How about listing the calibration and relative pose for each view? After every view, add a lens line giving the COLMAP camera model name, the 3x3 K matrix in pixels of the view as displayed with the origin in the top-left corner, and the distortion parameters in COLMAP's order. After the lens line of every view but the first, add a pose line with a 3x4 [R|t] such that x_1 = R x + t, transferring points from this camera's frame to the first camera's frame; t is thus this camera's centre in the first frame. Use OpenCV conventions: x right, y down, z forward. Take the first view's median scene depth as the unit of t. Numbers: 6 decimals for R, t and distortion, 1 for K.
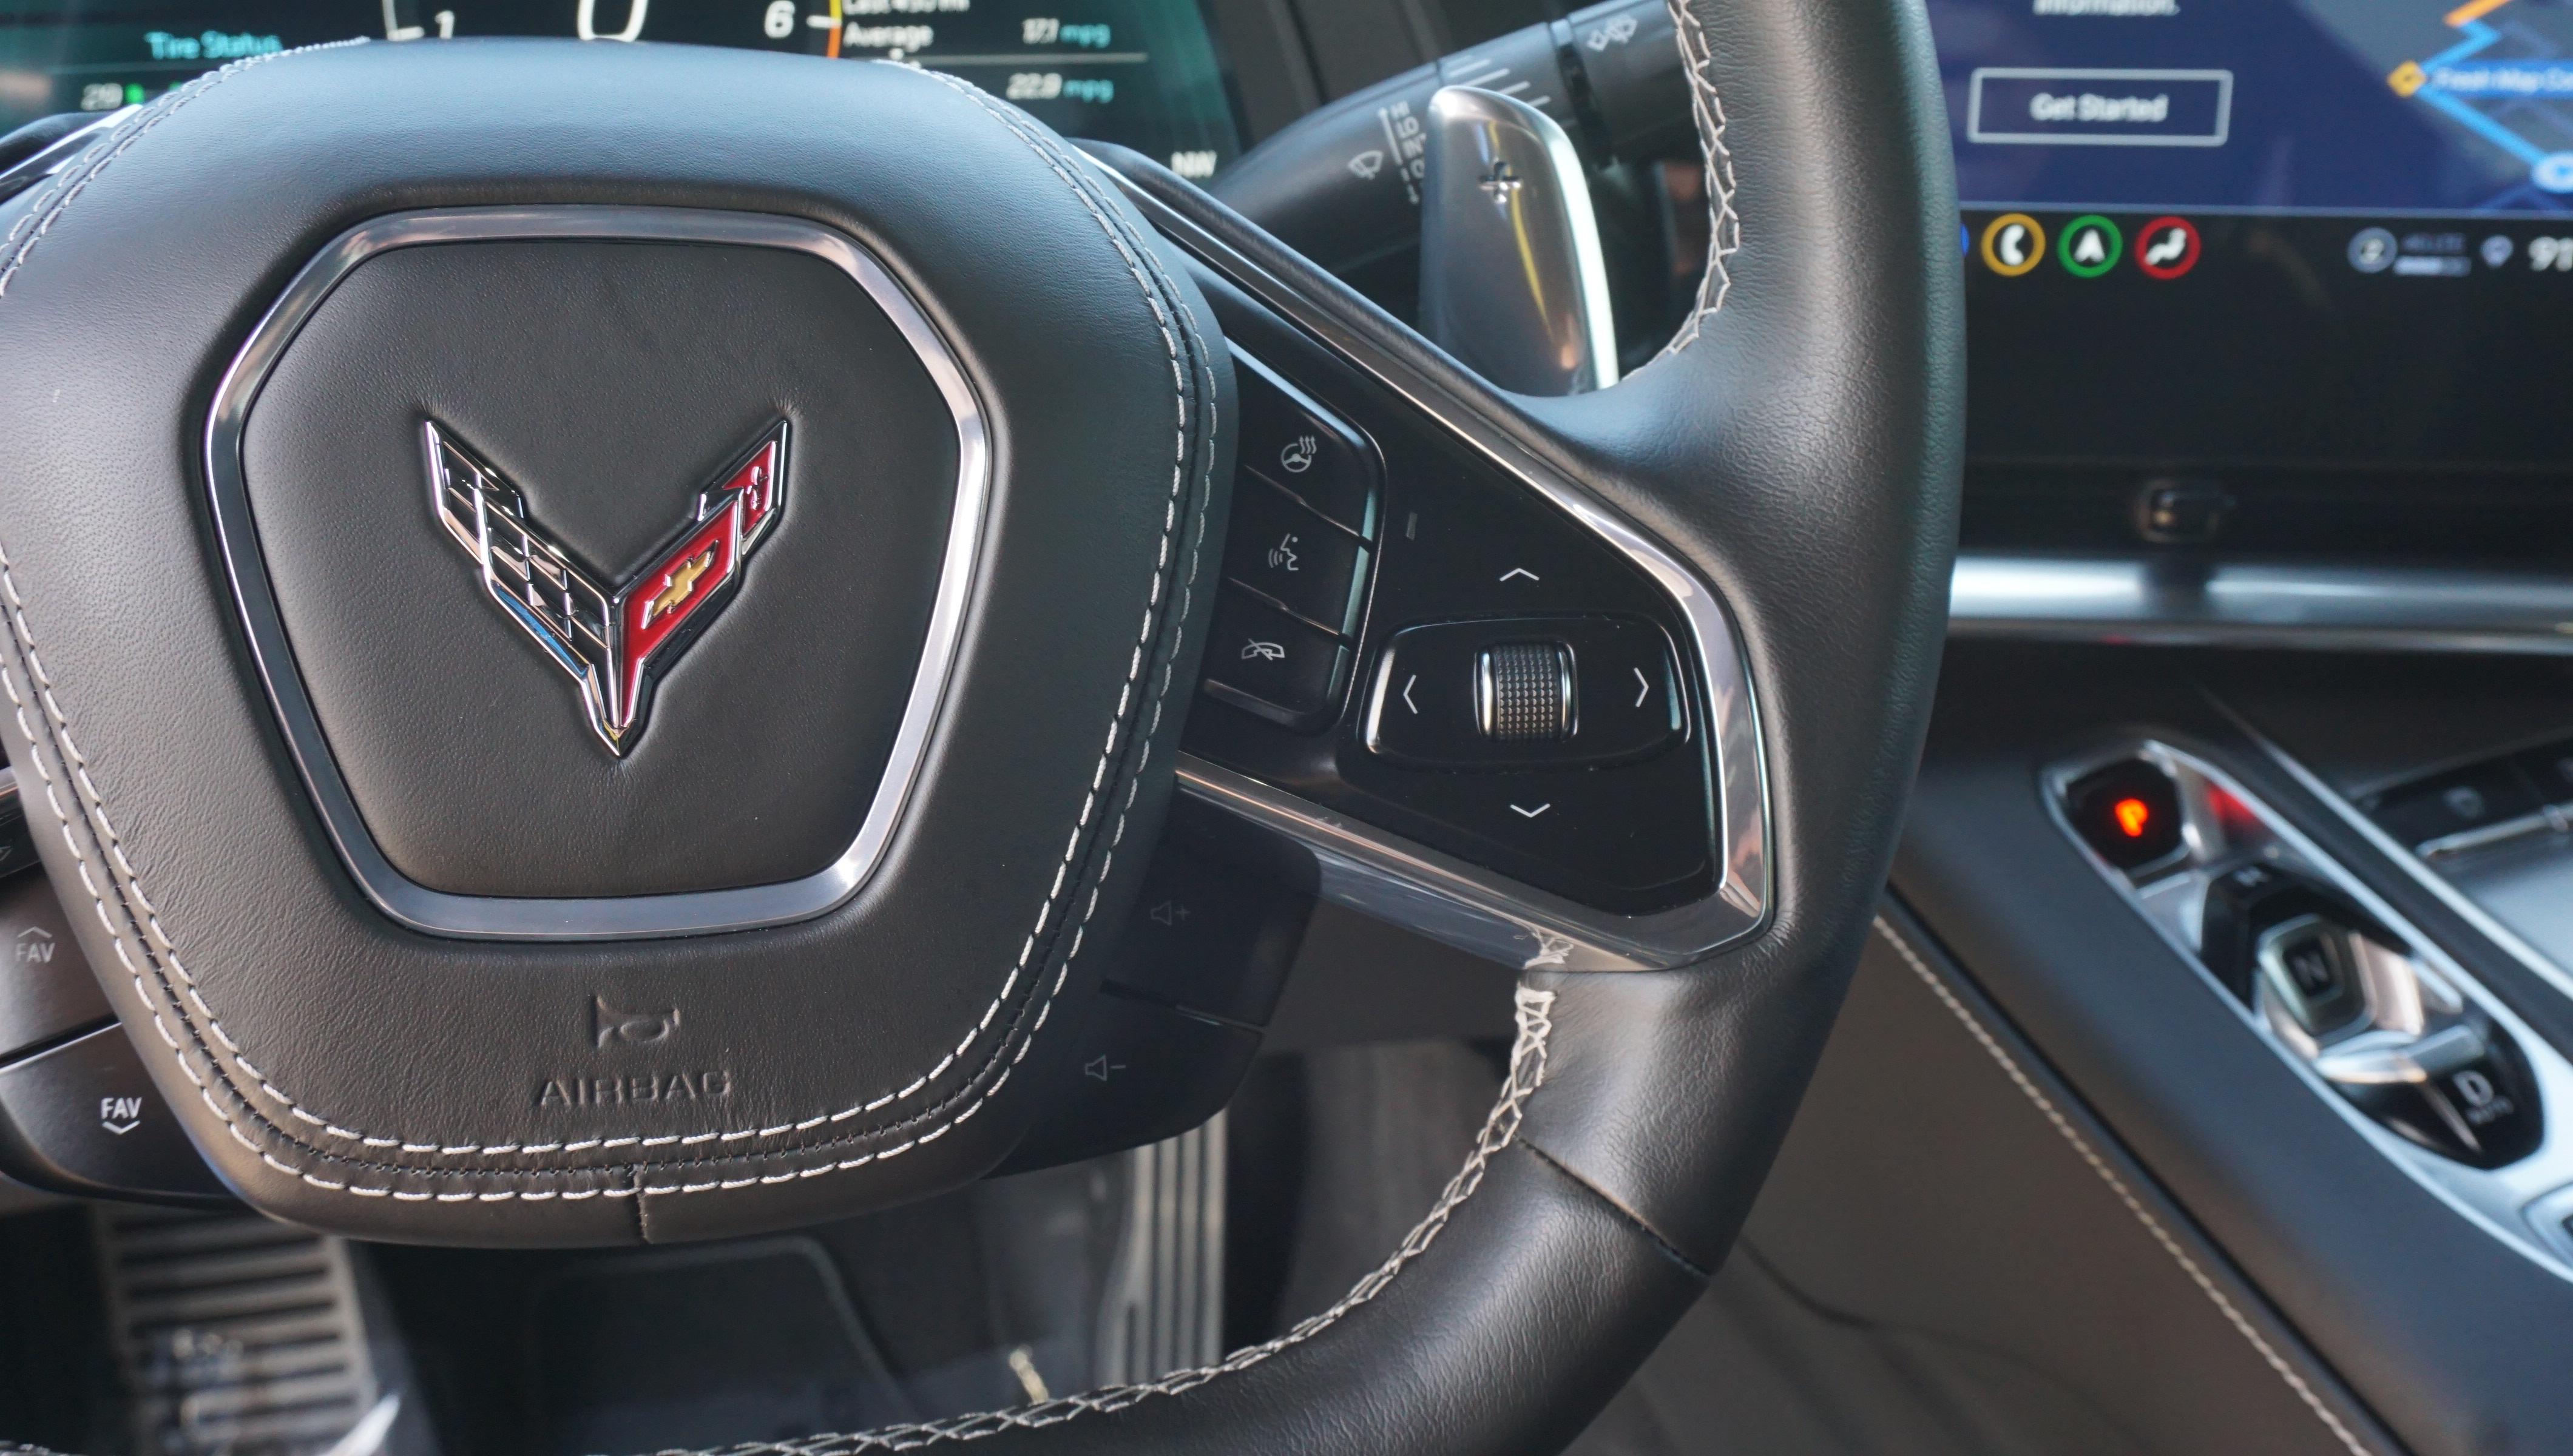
lens RADIAL K [[2531.5, 0, 1277.4], [0, 2531.5, 725.0], [0, 0, 1]] dist [-0.015534, 0.000000]
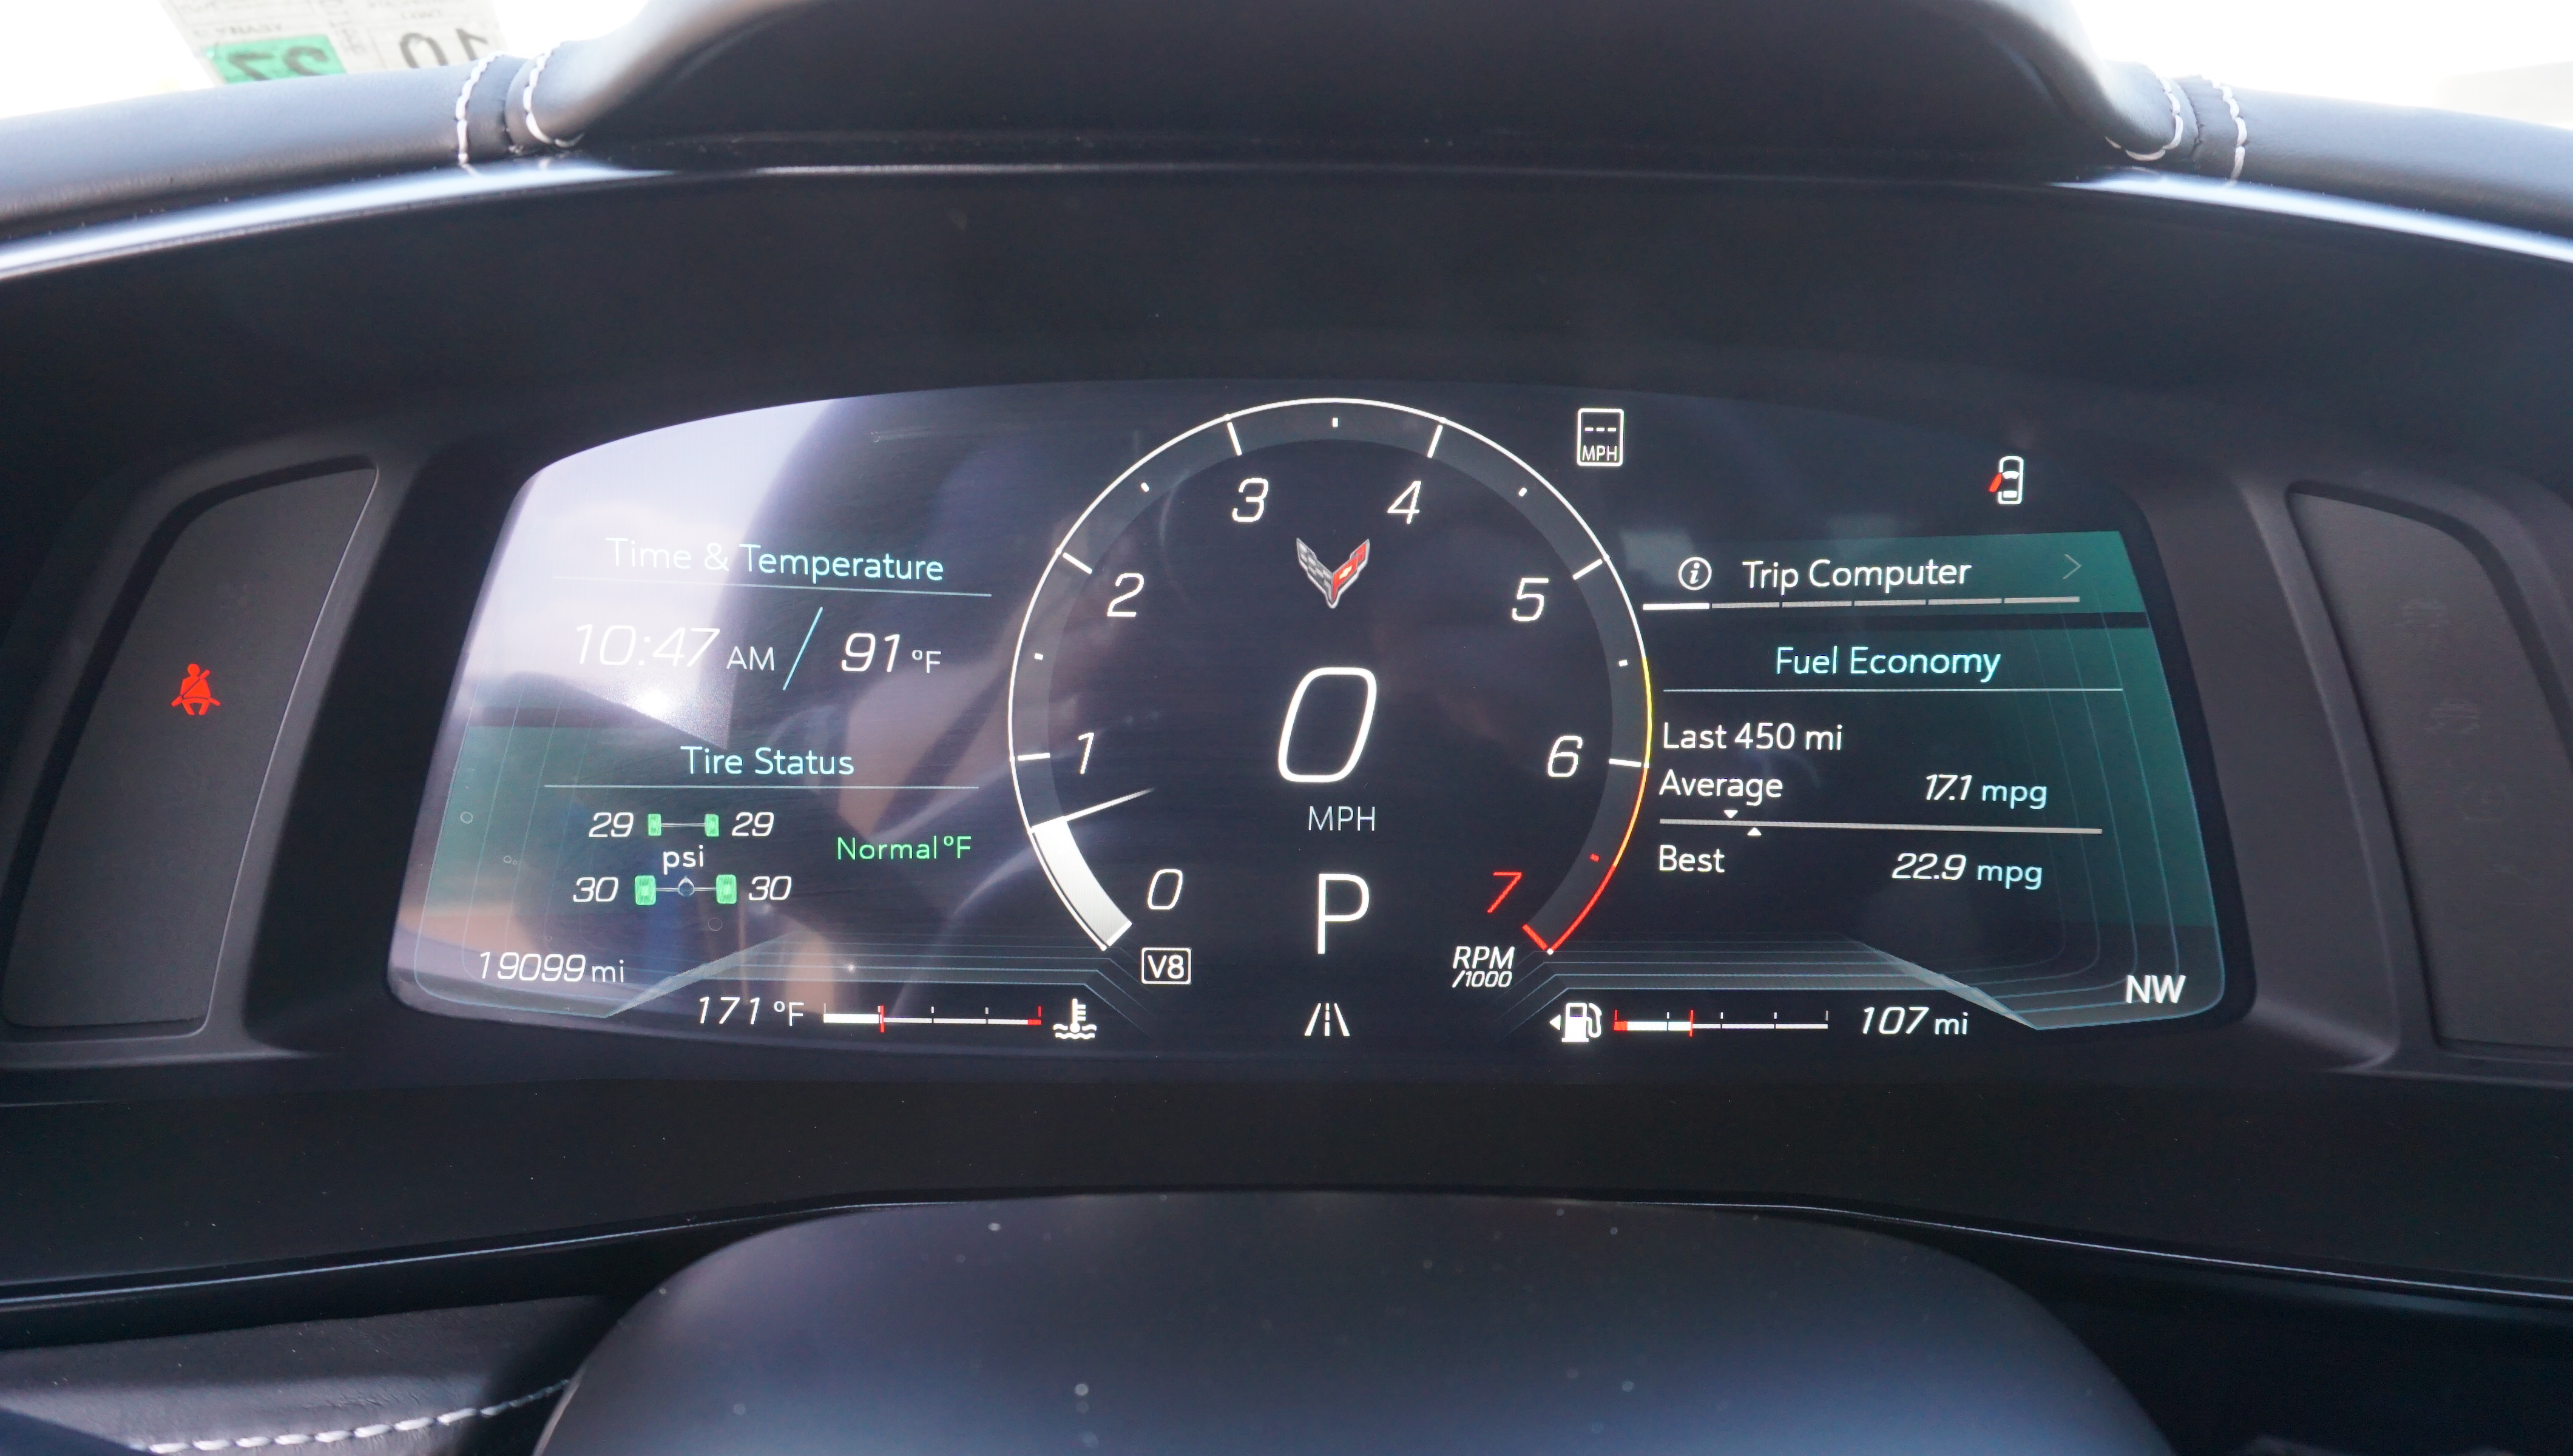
lens RADIAL K [[1744.6, 0, 1279.4], [0, 1744.6, 703.3], [0, 0, 1]] dist [-0.033801, 0.032121]
pose [[0.976209, 0.074204, -0.203737, -0.286831], [-0.098009, 0.989160, -0.109347, -0.380481], [0.193415, 0.126714, 0.972900, 0.865172]]
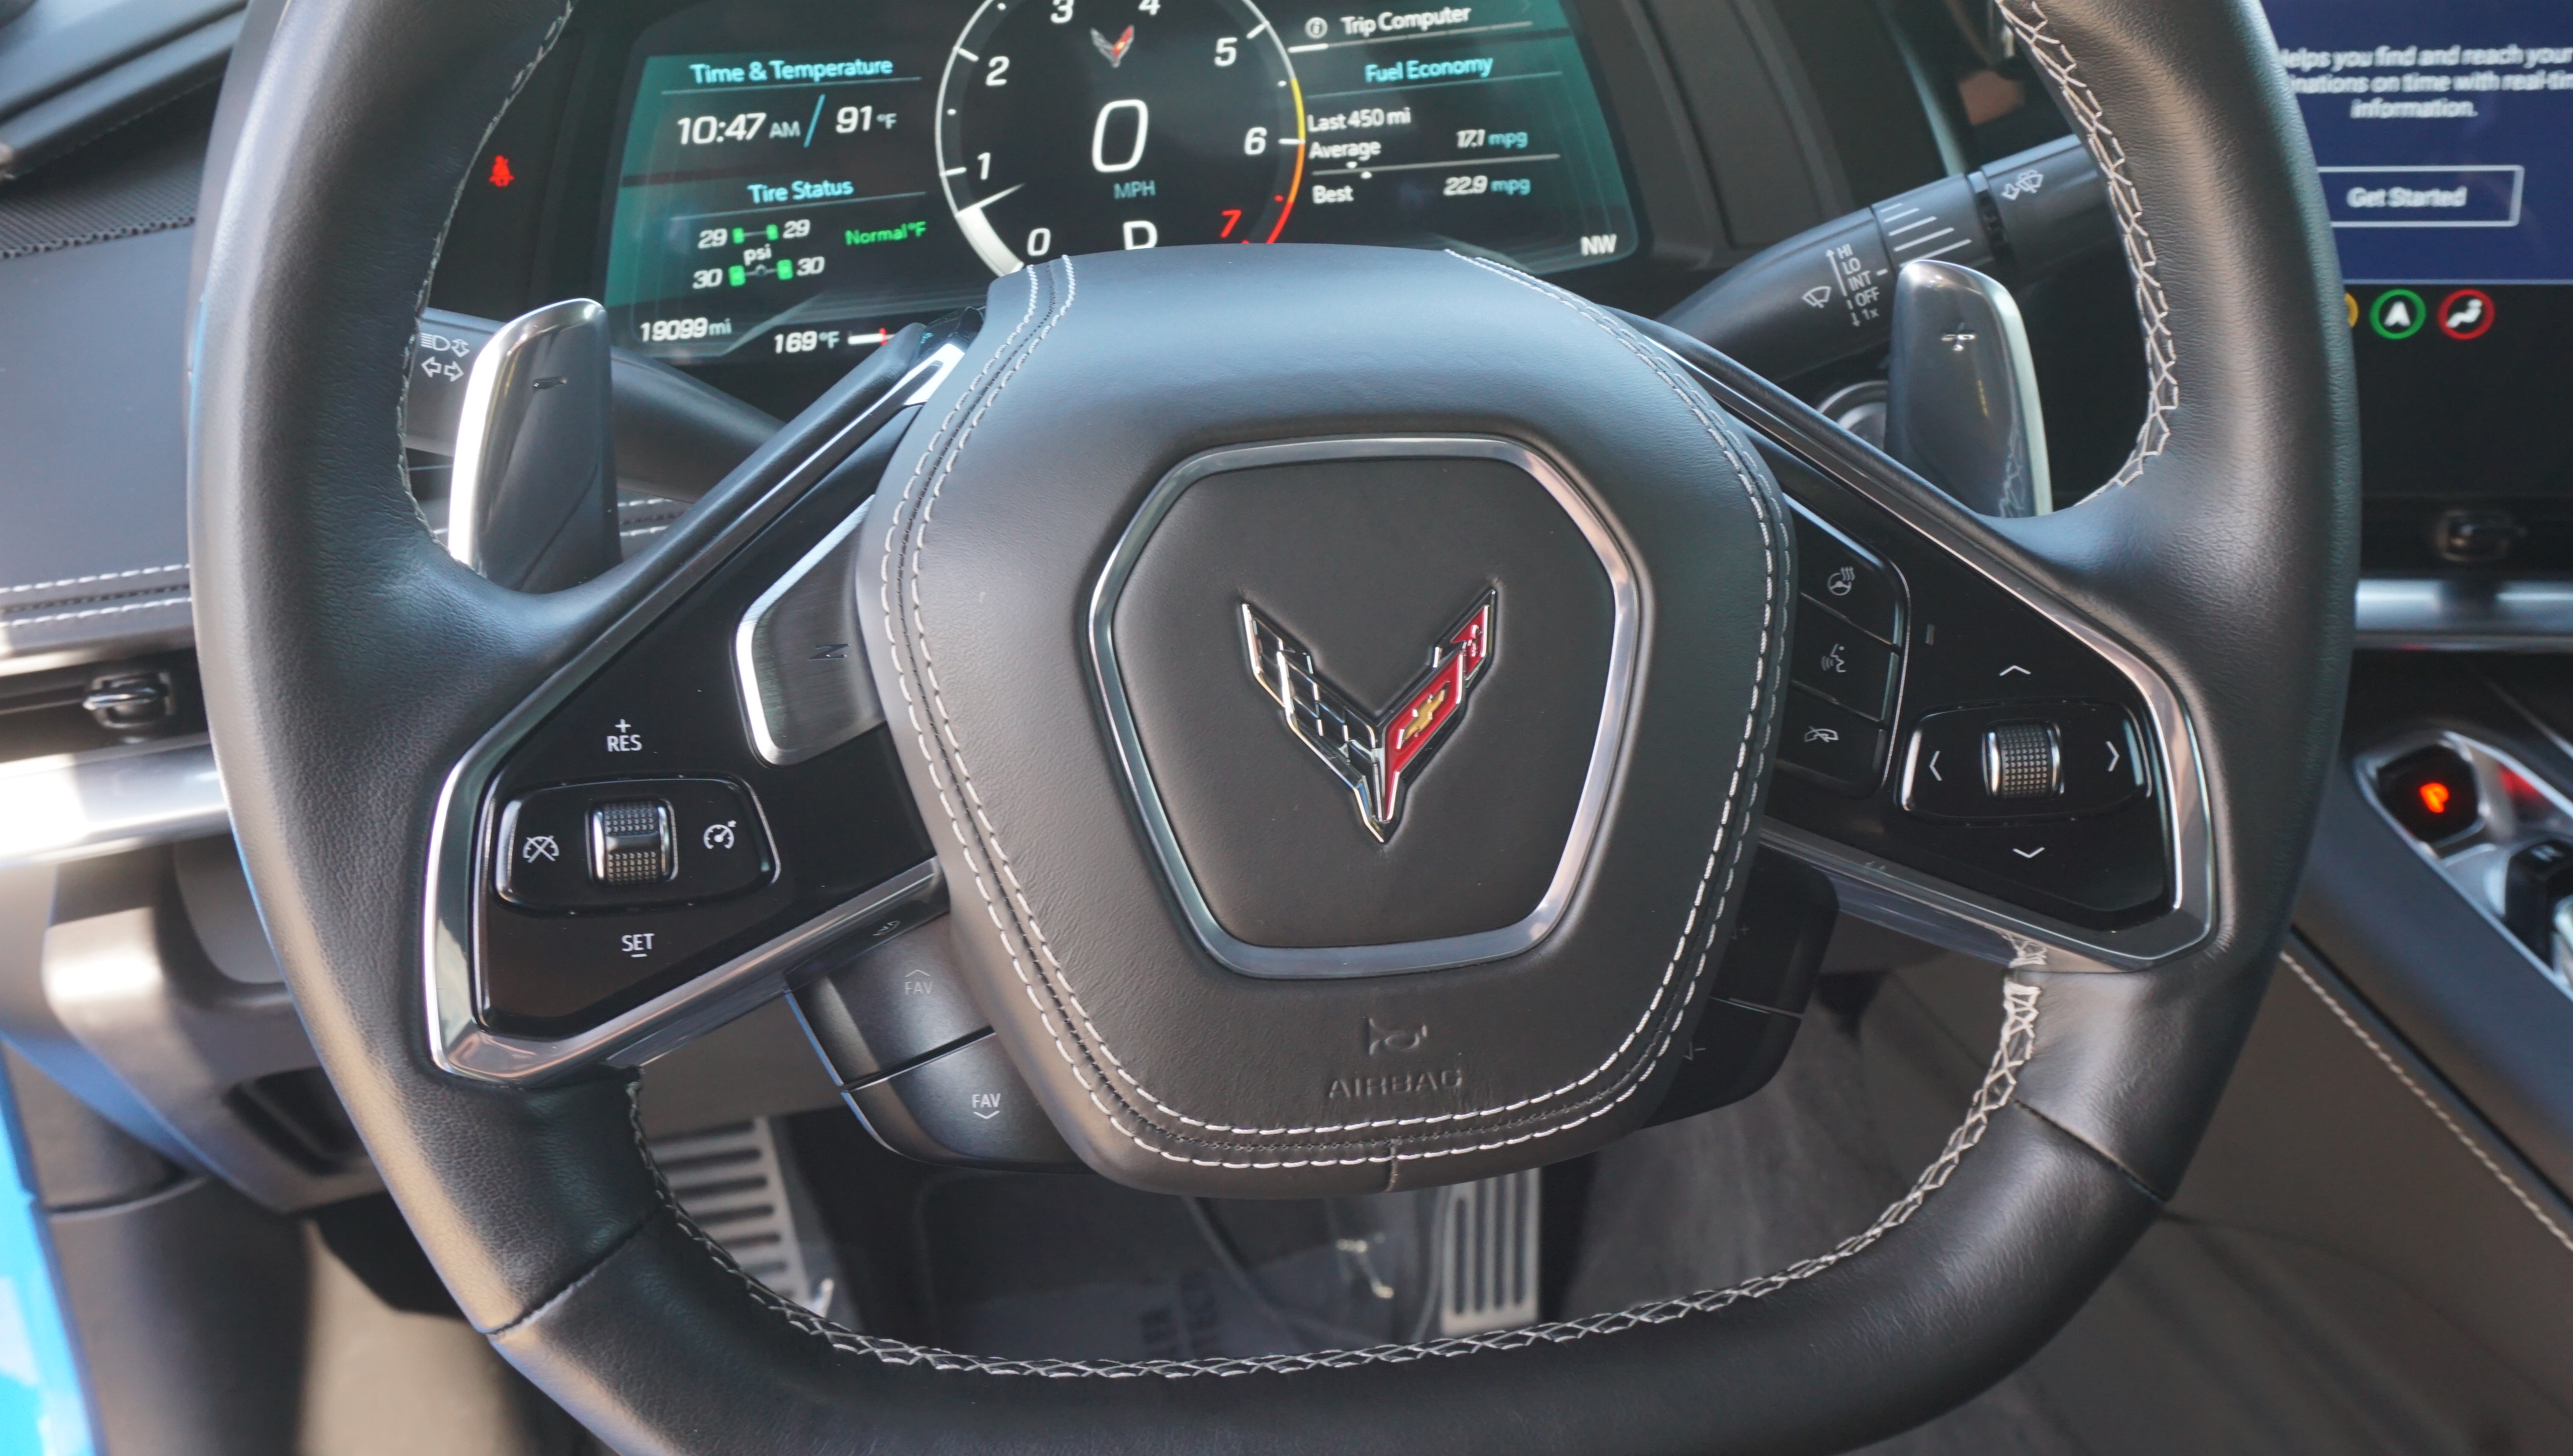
lens RADIAL K [[2531.5, 0, 1285.4], [0, 2531.5, 737.1], [0, 0, 1]] dist [-0.015534, 0.000000]
pose [[0.998412, -0.024175, -0.050876, -0.209365], [0.026807, 0.998303, 0.051697, -0.100665], [0.049540, -0.052979, 0.997366, -0.309482]]
